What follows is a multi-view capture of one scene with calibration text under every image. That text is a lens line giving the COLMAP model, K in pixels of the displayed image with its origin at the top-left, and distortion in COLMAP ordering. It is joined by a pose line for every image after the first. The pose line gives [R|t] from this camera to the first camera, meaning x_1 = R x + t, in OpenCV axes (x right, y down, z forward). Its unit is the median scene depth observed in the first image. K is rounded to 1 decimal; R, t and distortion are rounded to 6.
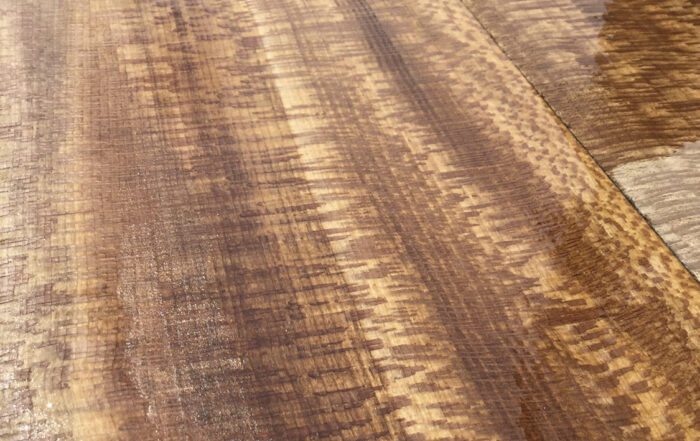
lens RADIAL K [[1019.7, 0, 349.3], [0, 1019.7, 220.2], [0, 0, 1]] dist [0.067529, 0.000000]
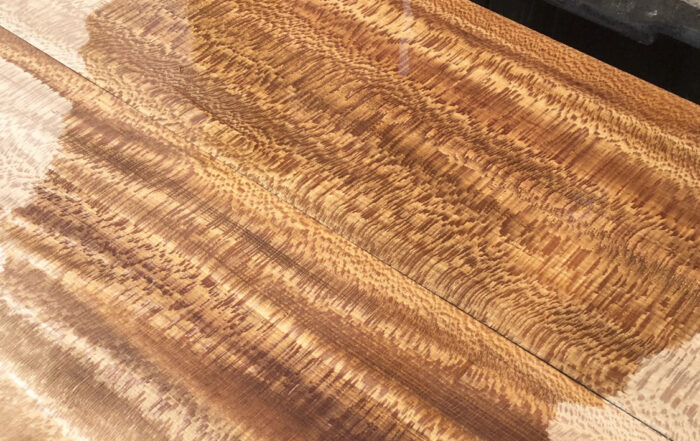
lens RADIAL K [[1019.7, 0, 350.6], [0, 1019.7, 221.6], [0, 0, 1]] dist [0.067529, 0.000000]
pose [[0.806032, -0.421678, 0.415332, -0.722064], [0.332119, 0.903070, 0.272327, -0.821617], [-0.489908, -0.081565, 0.867950, -0.796623]]
